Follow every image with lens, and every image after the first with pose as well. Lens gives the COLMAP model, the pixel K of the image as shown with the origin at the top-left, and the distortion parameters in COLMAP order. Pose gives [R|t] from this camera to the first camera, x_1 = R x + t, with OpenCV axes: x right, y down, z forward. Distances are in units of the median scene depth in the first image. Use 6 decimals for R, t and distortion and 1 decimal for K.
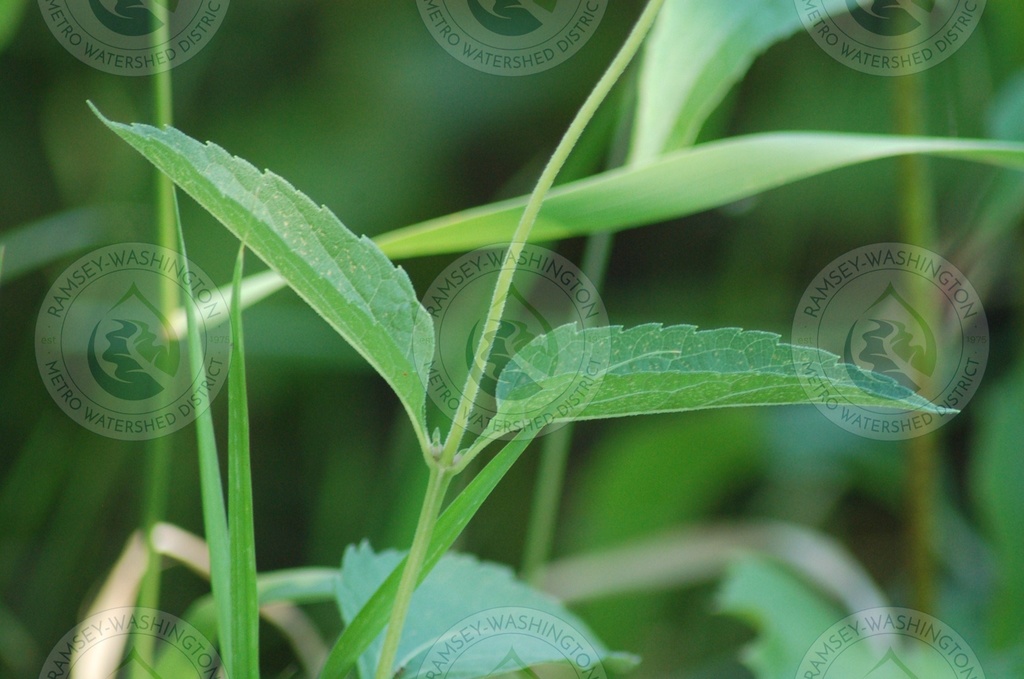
lens RADIAL K [[456.2, 0, 512.0], [0, 456.2, 339.5], [0, 0, 1]] dist [0.000095, -0.000047]
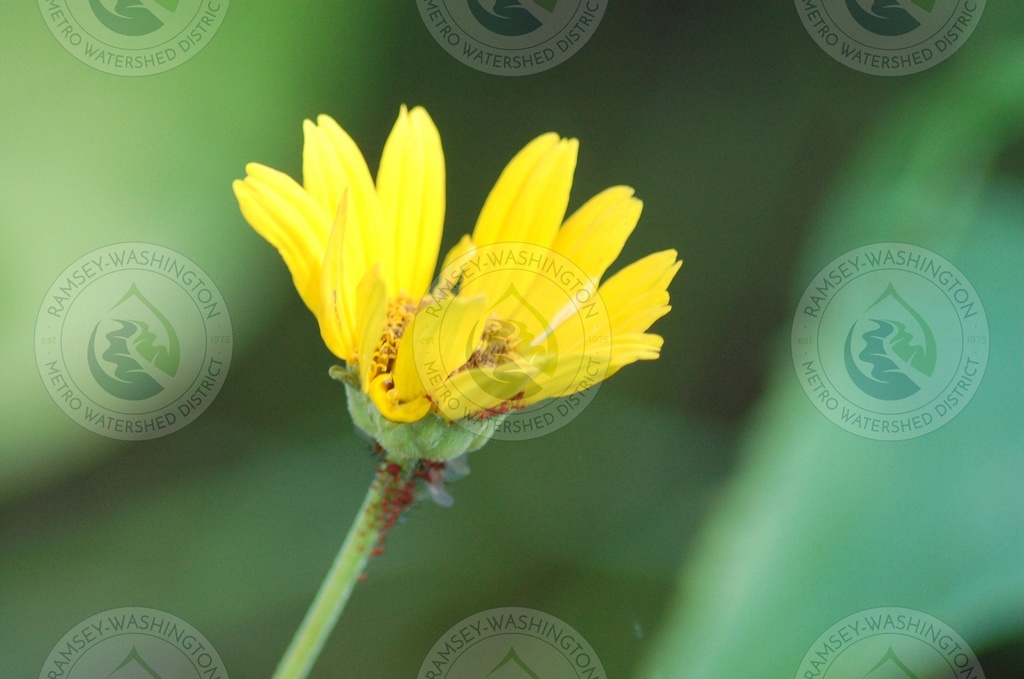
lens RADIAL K [[456.2, 0, 512.0], [0, 456.2, 339.5], [0, 0, 1]] dist [0.000095, -0.000047]
pose [[1.000000, -0.000136, -0.000355, 0.830095], [0.000136, 1.000000, -0.000034, 0.000076], [0.000355, 0.000034, 1.000000, 0.000266]]
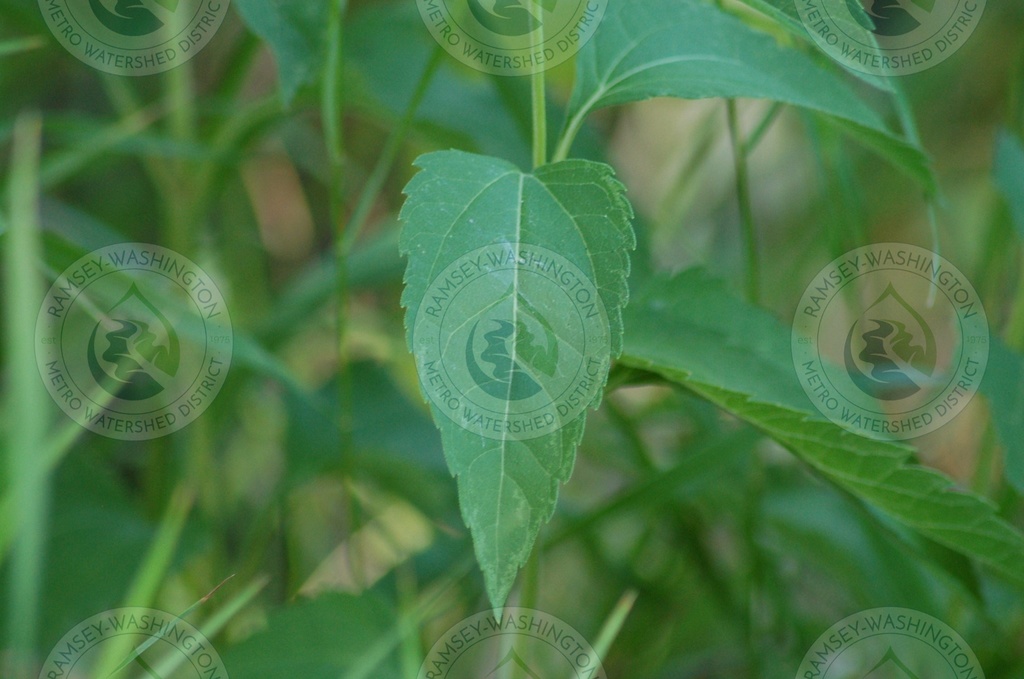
lens RADIAL K [[456.2, 0, 512.0], [0, 456.2, 339.5], [0, 0, 1]] dist [0.000095, -0.000047]
pose [[1.000000, -0.000089, 0.000090, -0.829764], [0.000089, 1.000000, 0.000136, -0.000269], [-0.000090, -0.000136, 1.000000, 0.000333]]
